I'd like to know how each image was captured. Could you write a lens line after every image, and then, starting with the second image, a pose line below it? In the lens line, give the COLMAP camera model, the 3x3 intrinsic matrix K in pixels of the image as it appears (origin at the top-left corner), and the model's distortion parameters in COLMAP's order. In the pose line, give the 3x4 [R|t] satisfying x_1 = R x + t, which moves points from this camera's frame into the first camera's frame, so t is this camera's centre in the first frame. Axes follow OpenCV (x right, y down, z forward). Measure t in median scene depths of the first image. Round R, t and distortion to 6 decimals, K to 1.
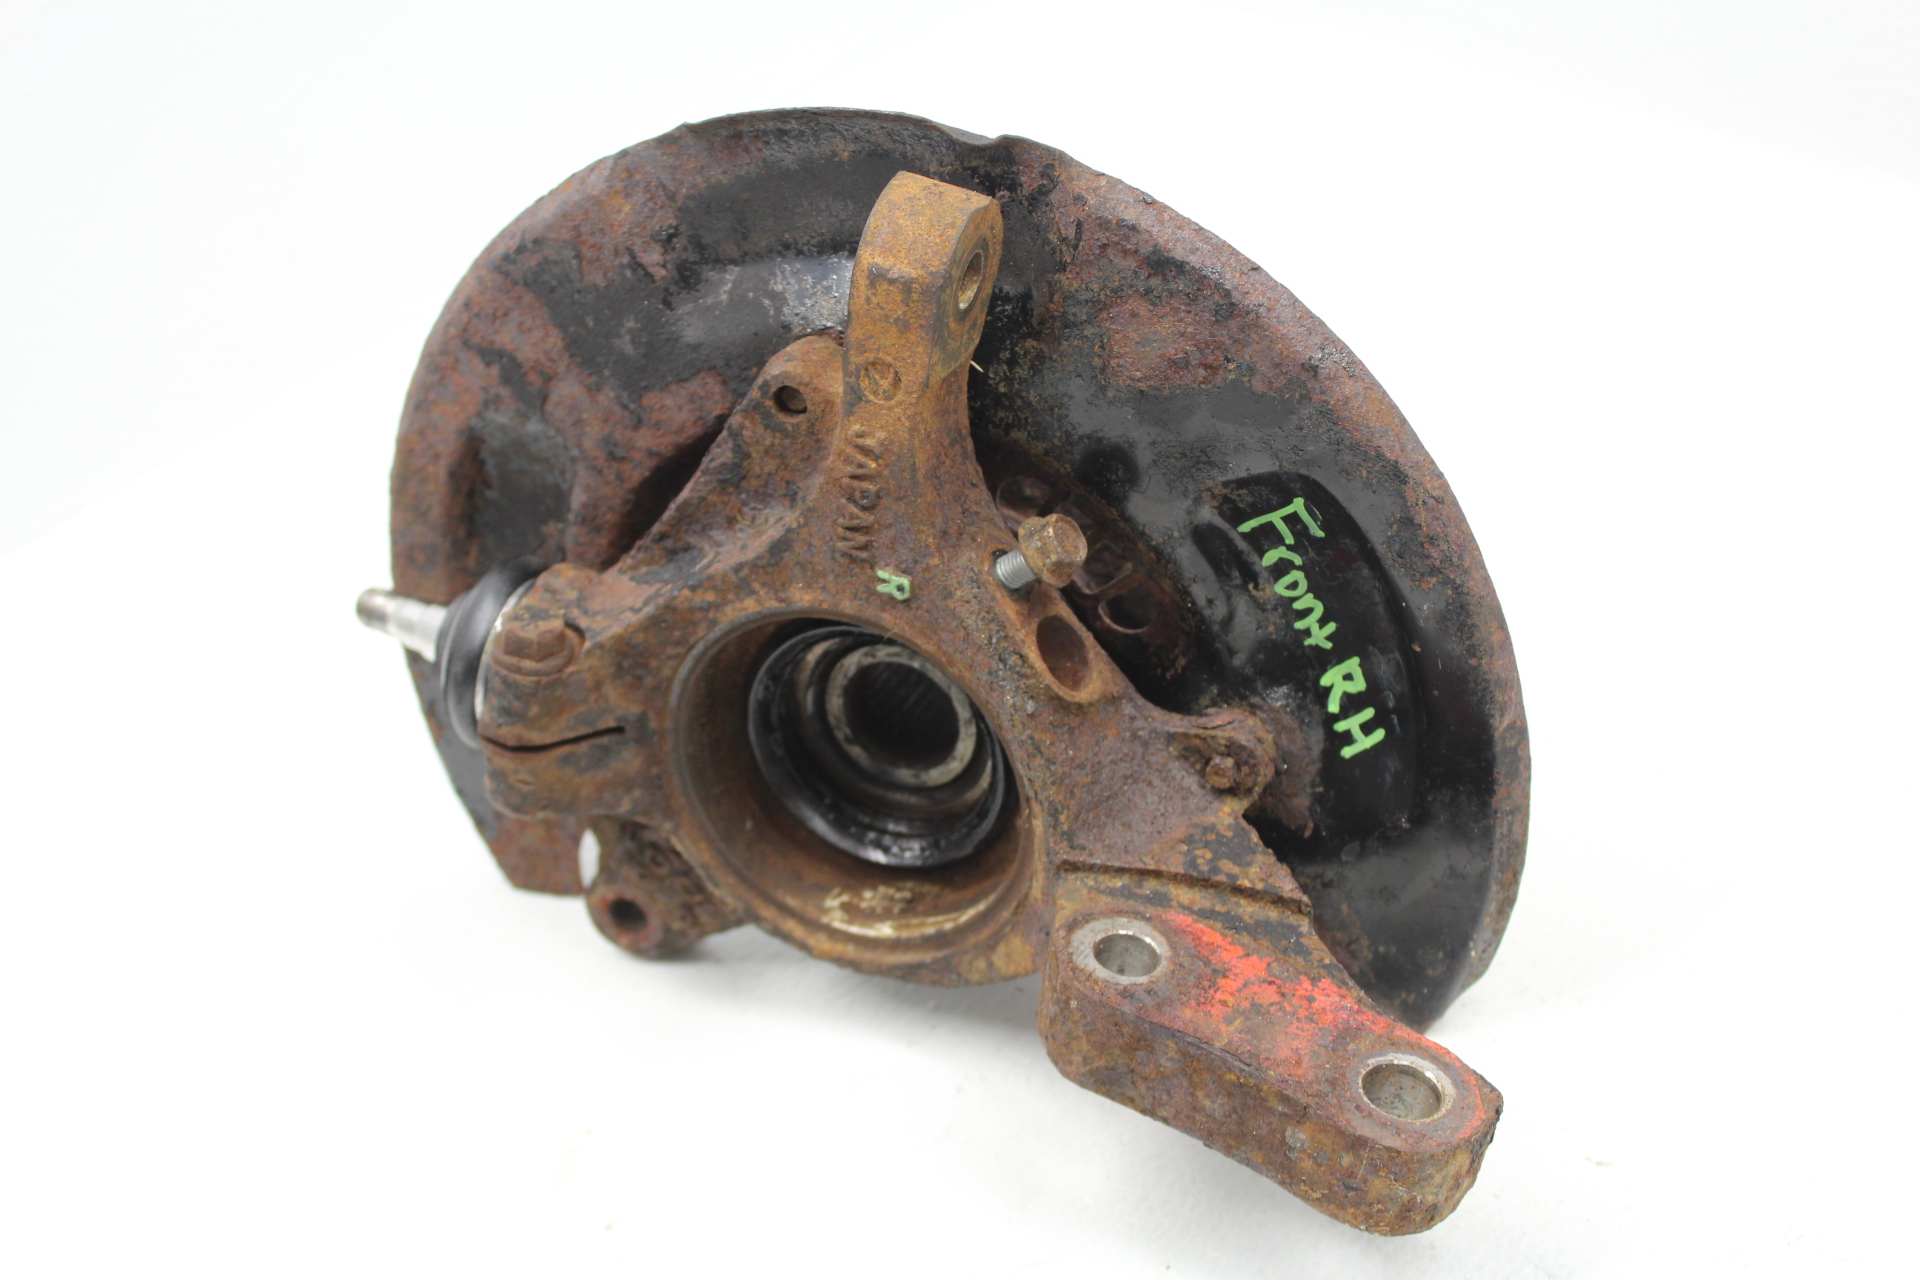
lens RADIAL K [[3085.2, 0, 960.6], [0, 3085.2, 647.7], [0, 0, 1]] dist [-0.048362, 0.000000]
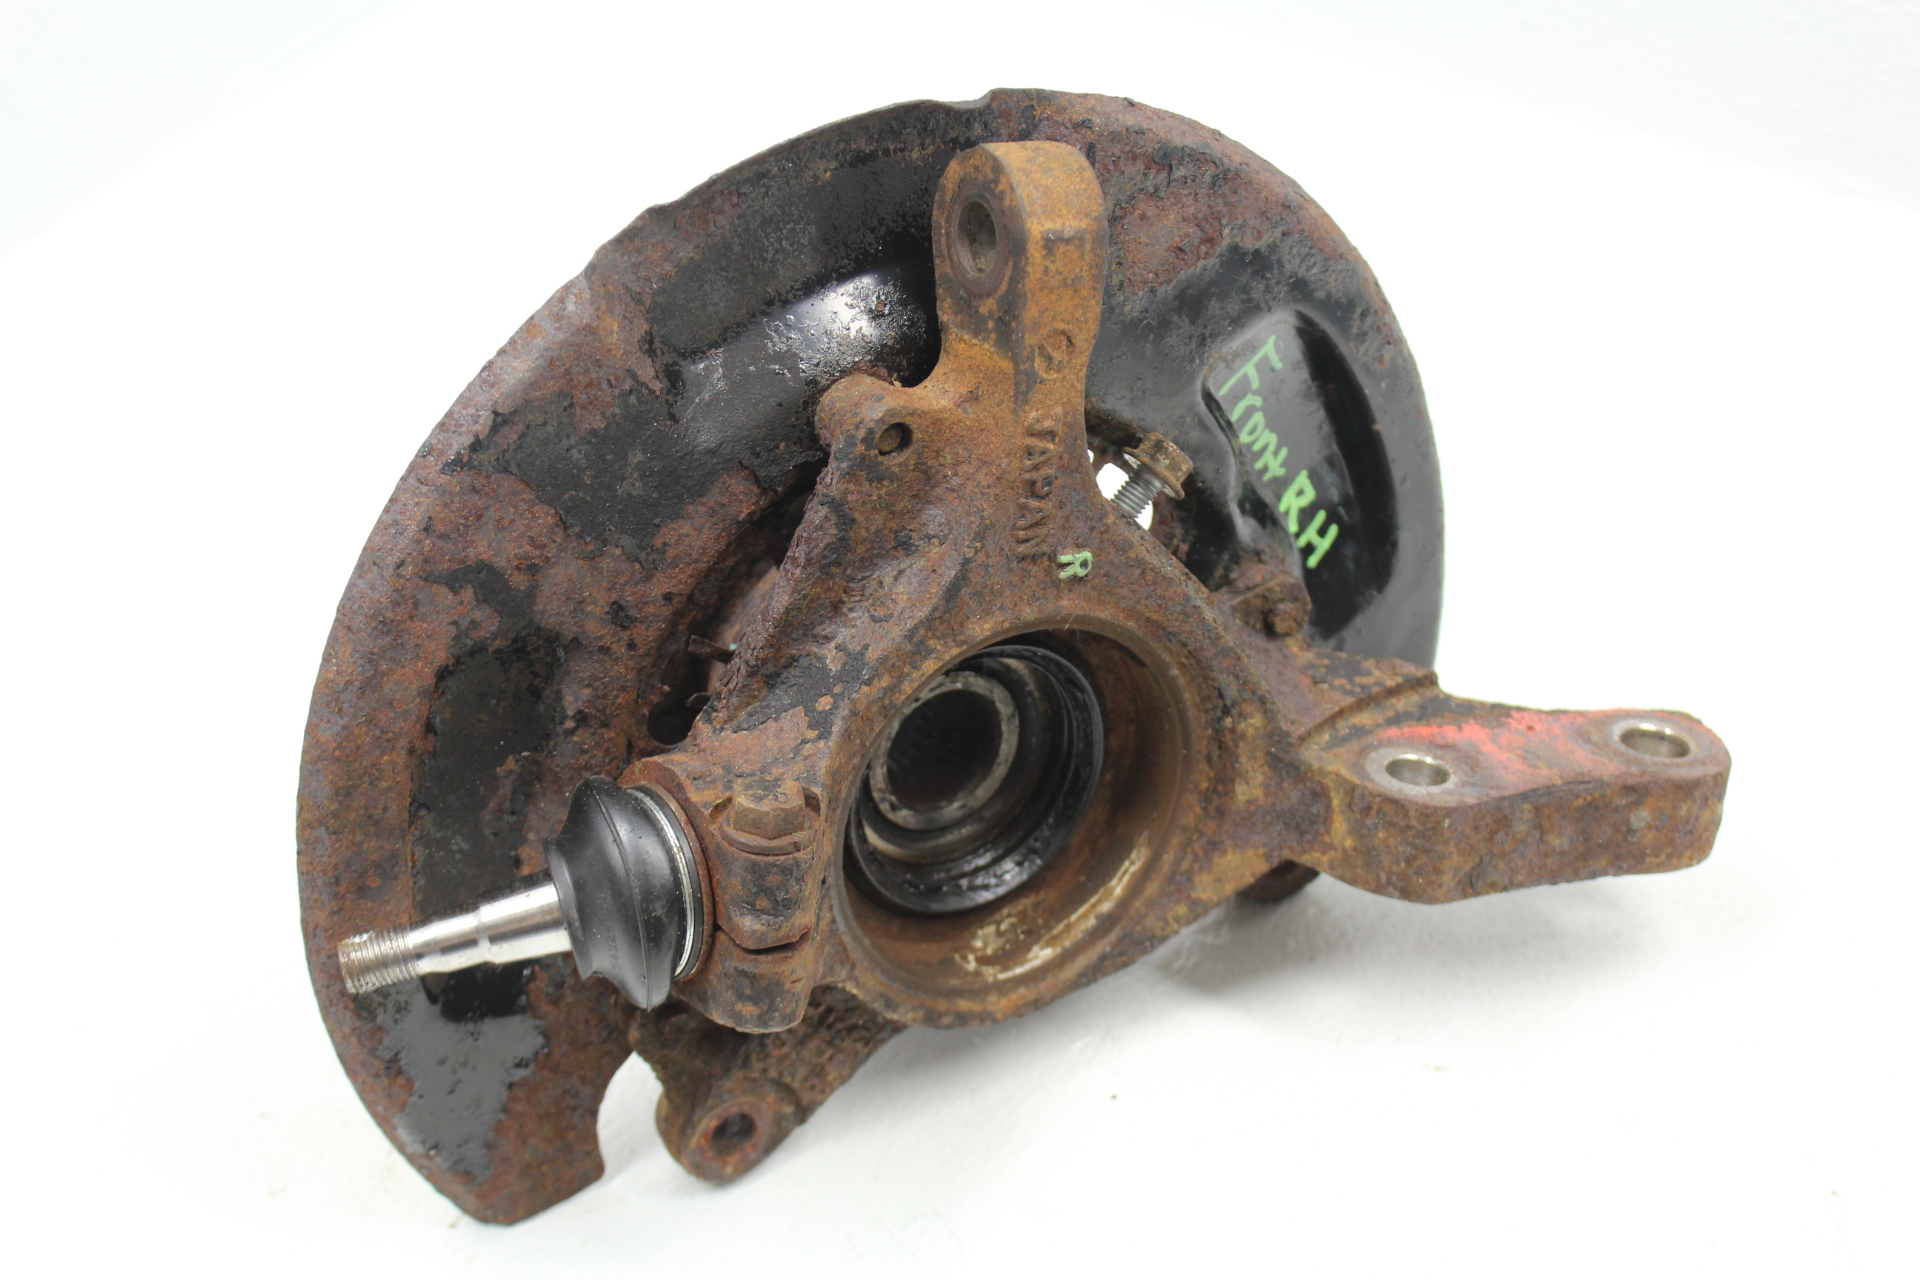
lens RADIAL K [[3085.2, 0, 959.3], [0, 3085.2, 632.4], [0, 0, 1]] dist [-0.048362, 0.000000]
pose [[0.535674, -0.386626, 0.750715, -0.744671], [0.435719, 0.888086, 0.146466, -0.152742], [-0.723328, 0.248643, 0.644185, 0.401668]]
